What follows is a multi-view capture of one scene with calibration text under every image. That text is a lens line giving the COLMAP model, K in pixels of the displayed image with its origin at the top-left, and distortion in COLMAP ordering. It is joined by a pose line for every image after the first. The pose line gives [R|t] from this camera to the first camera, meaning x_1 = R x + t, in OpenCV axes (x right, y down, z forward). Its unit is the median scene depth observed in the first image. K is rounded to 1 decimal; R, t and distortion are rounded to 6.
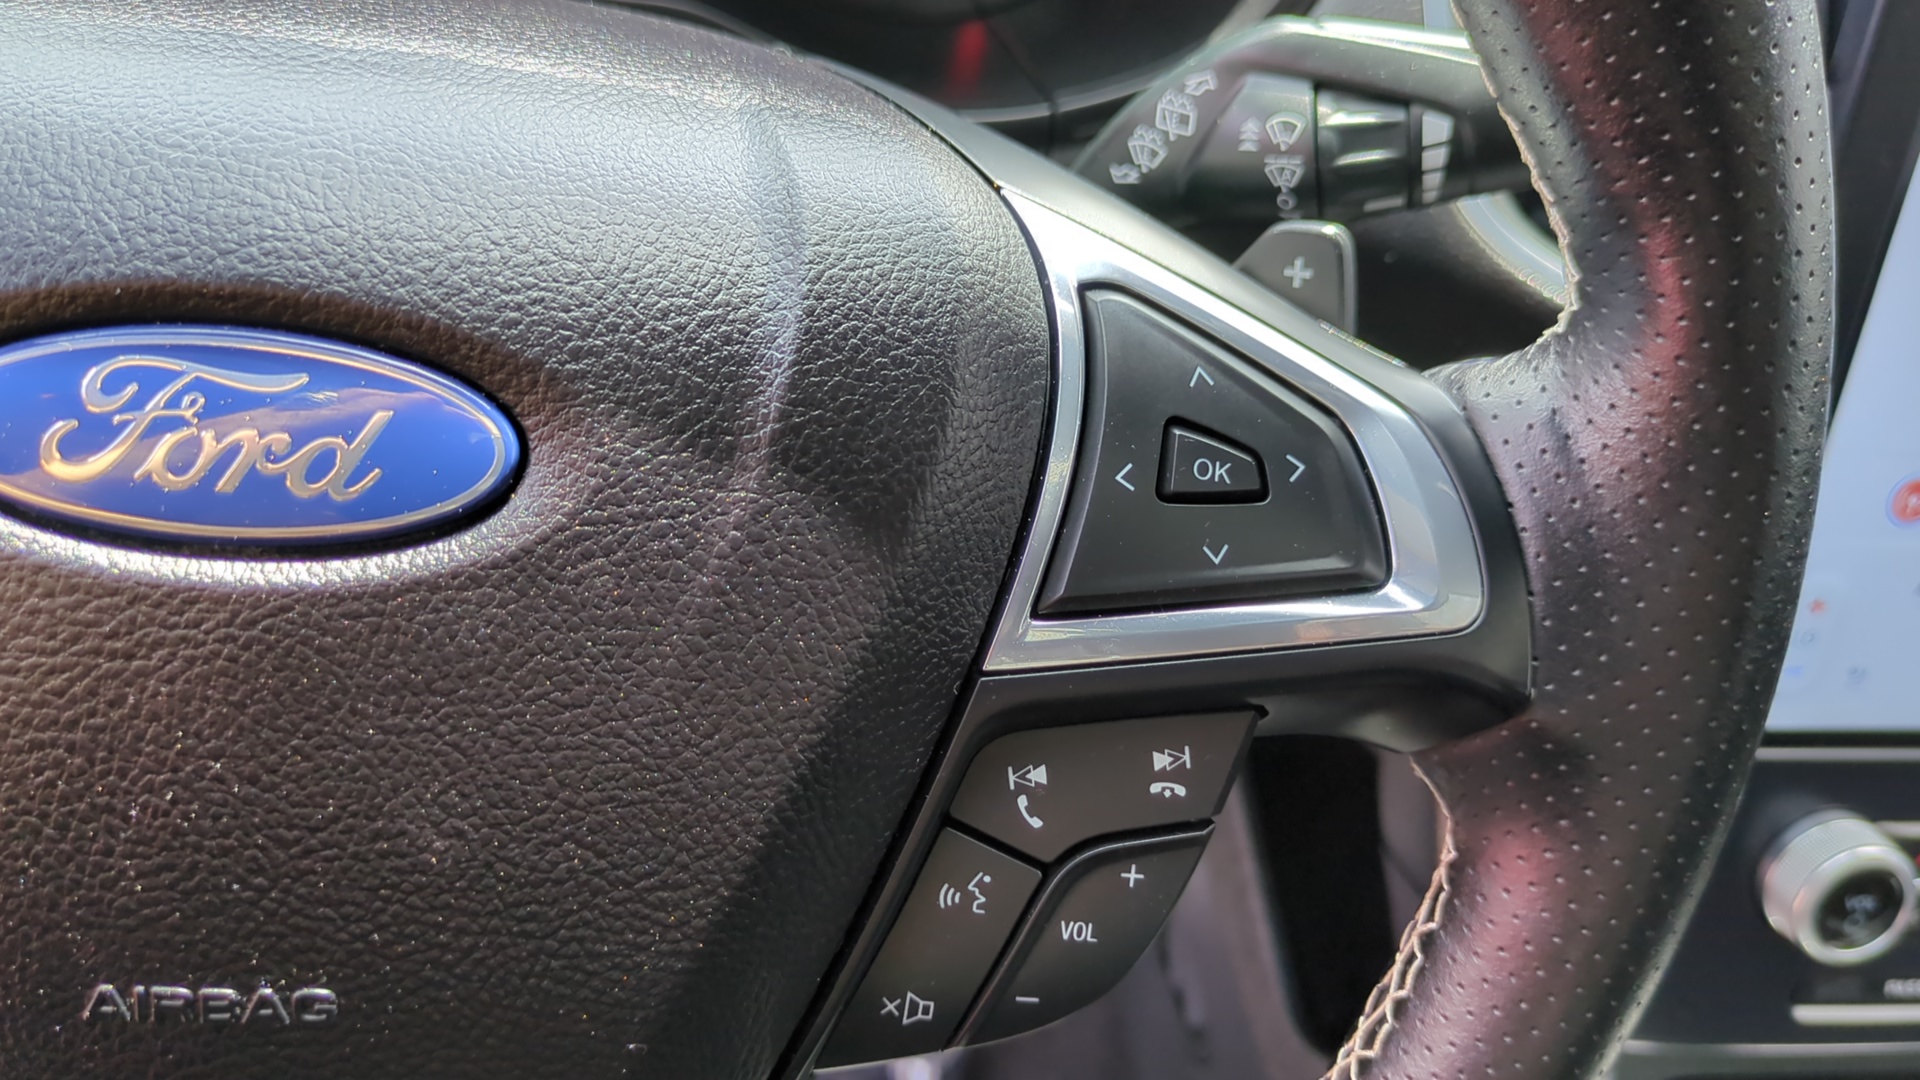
lens RADIAL K [[1673.9, 0, 958.3], [0, 1673.9, 530.4], [0, 0, 1]] dist [0.063064, -0.070170]
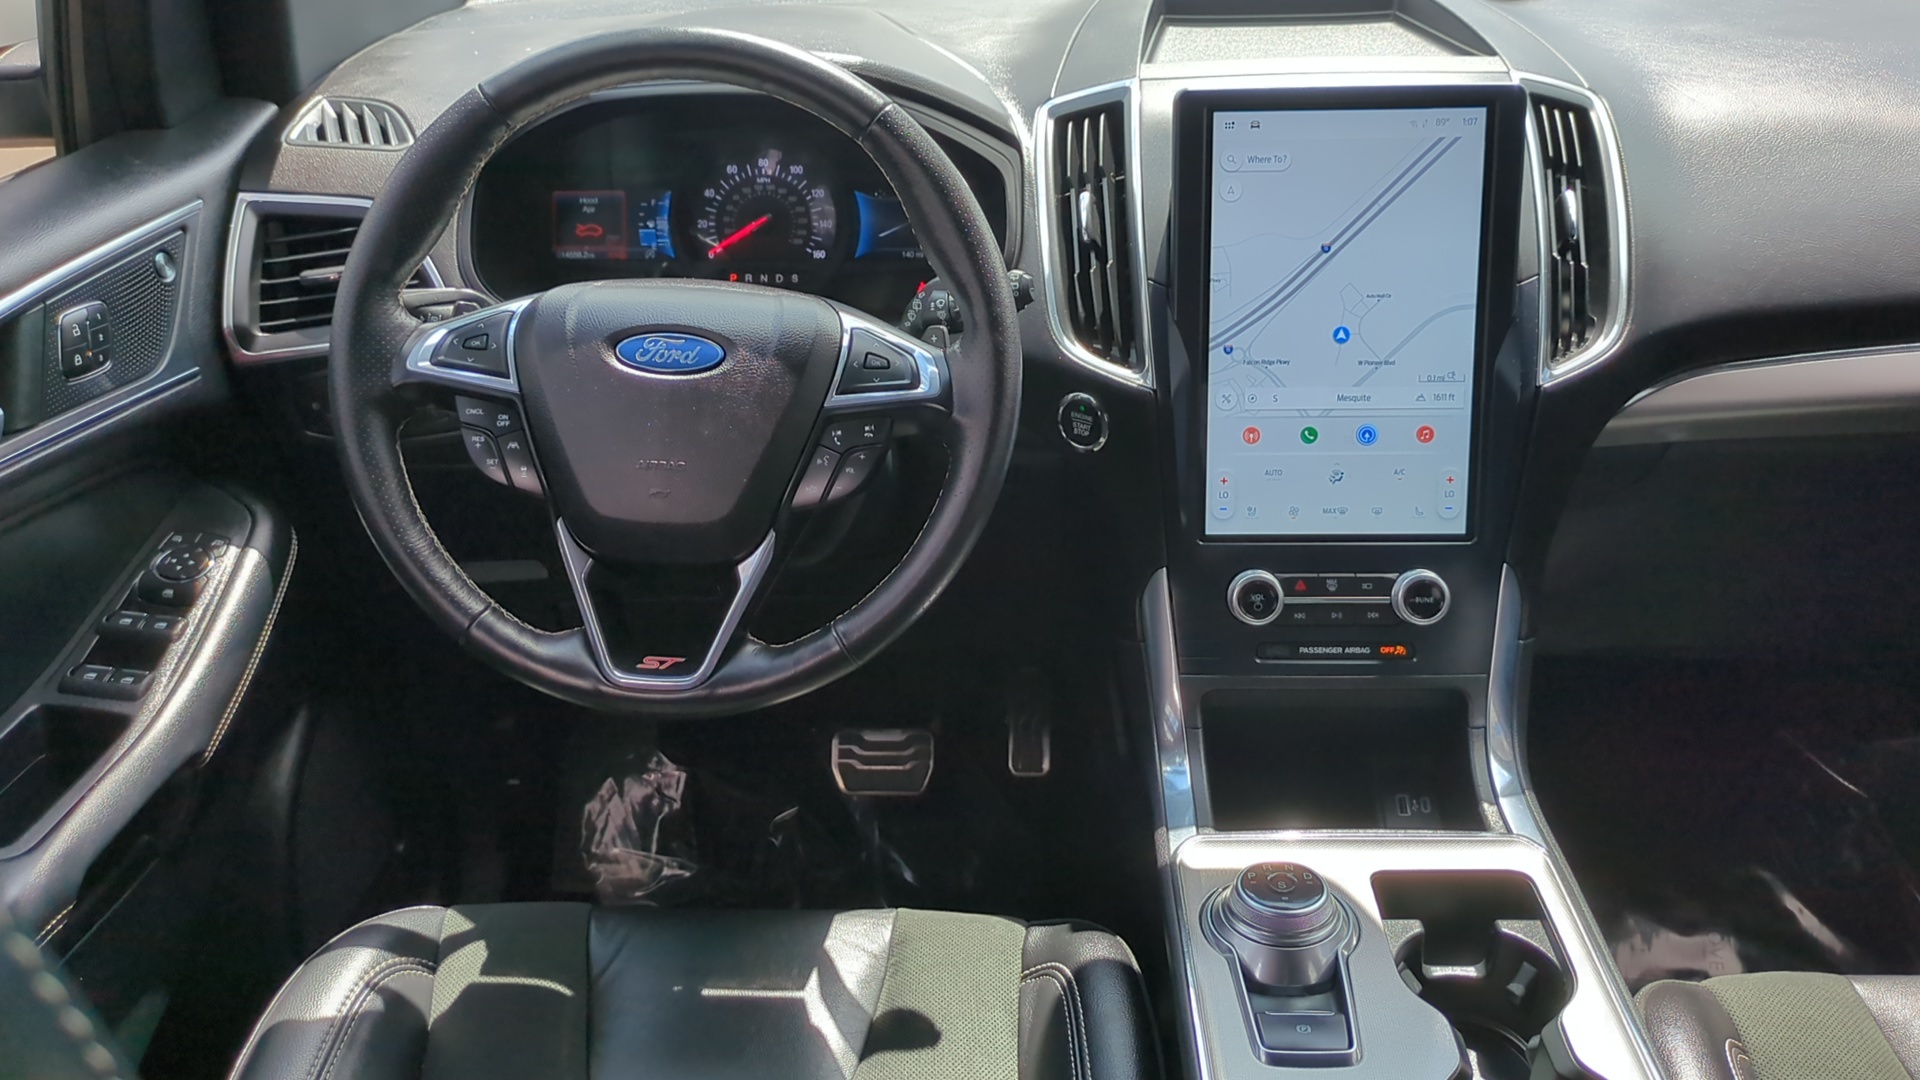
lens RADIAL K [[1652.9, 0, 948.7], [0, 1652.9, 537.1], [0, 0, 1]] dist [0.065982, -0.071460]
pose [[0.984376, -0.057594, -0.166394, 1.160302], [0.018078, 0.973056, -0.229858, 1.595441], [0.175150, 0.223259, 0.958894, -3.417653]]
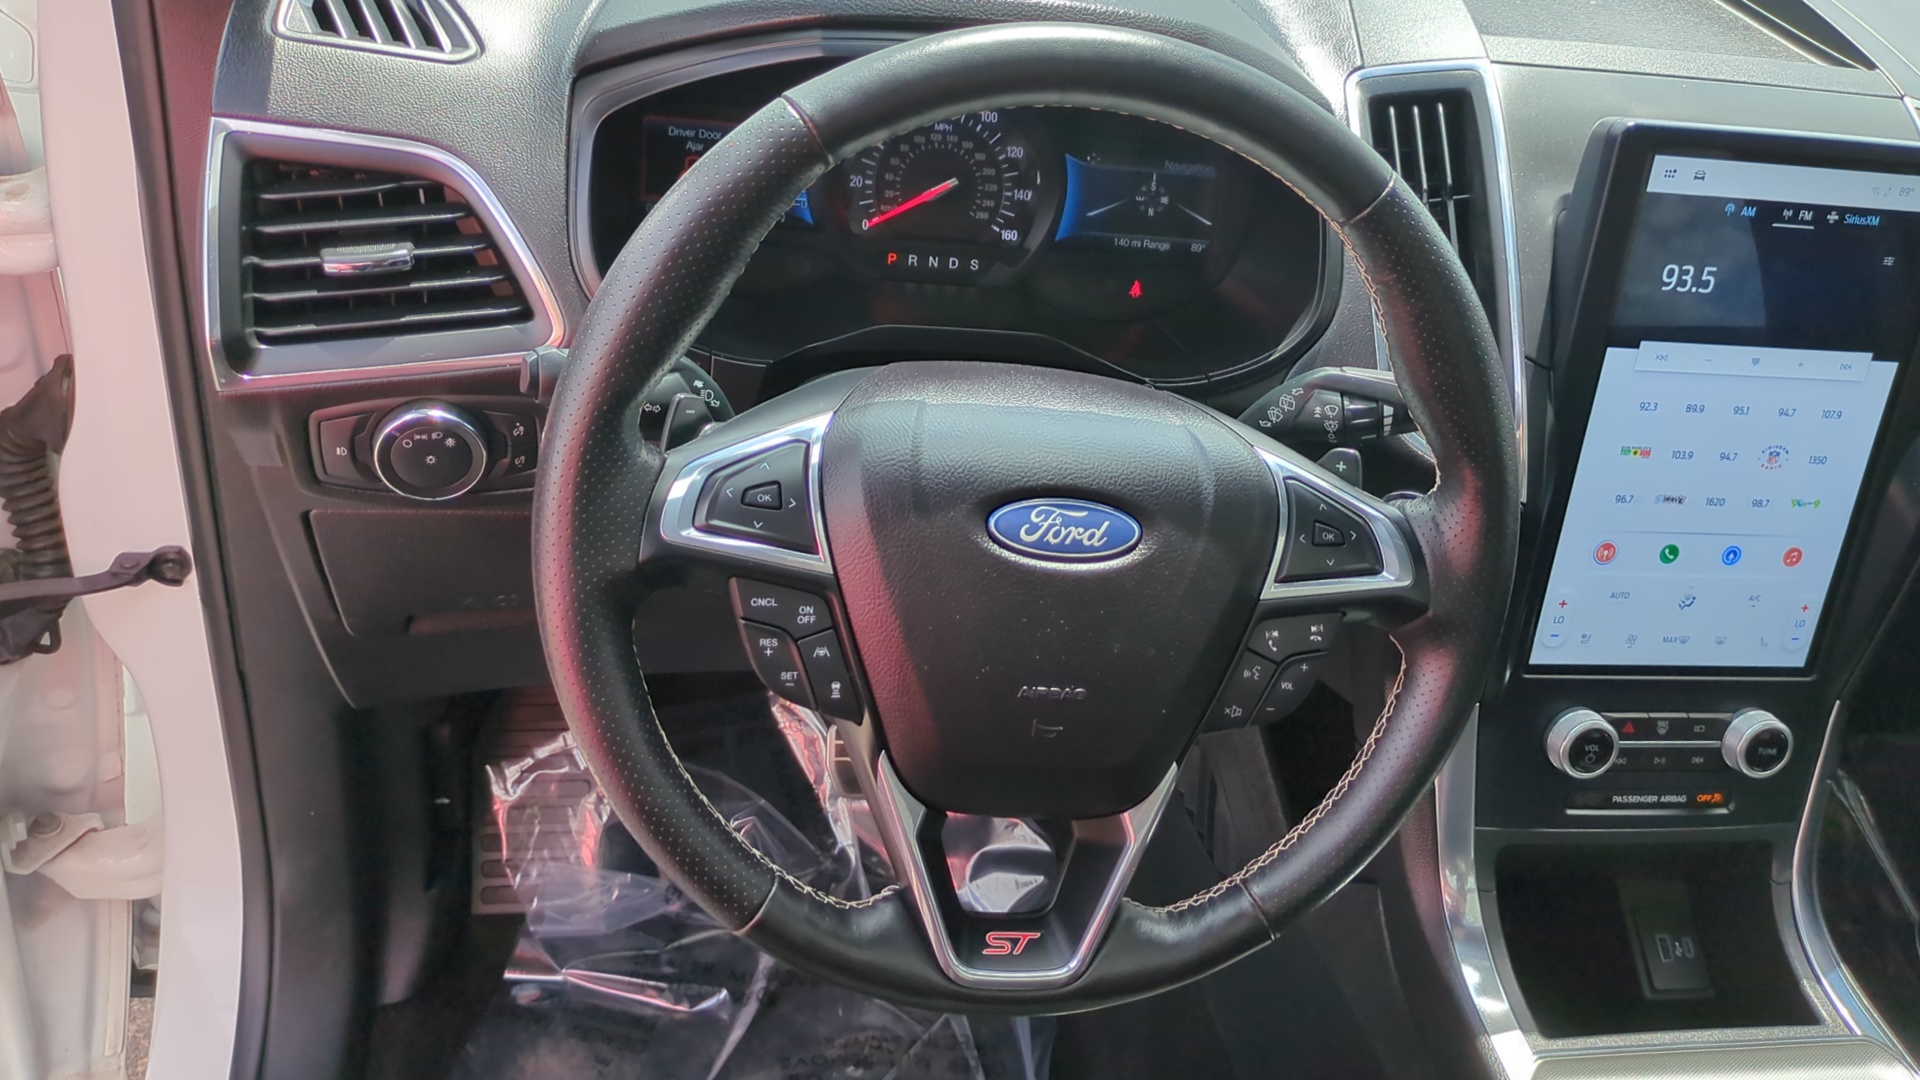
lens RADIAL K [[1652.9, 0, 970.8], [0, 1652.9, 536.7], [0, 0, 1]] dist [0.065982, -0.071460]
pose [[0.995781, -0.009039, 0.091311, -0.902942], [0.012551, 0.999200, -0.037962, 0.085440], [-0.090895, 0.038947, 0.995099, -2.297384]]
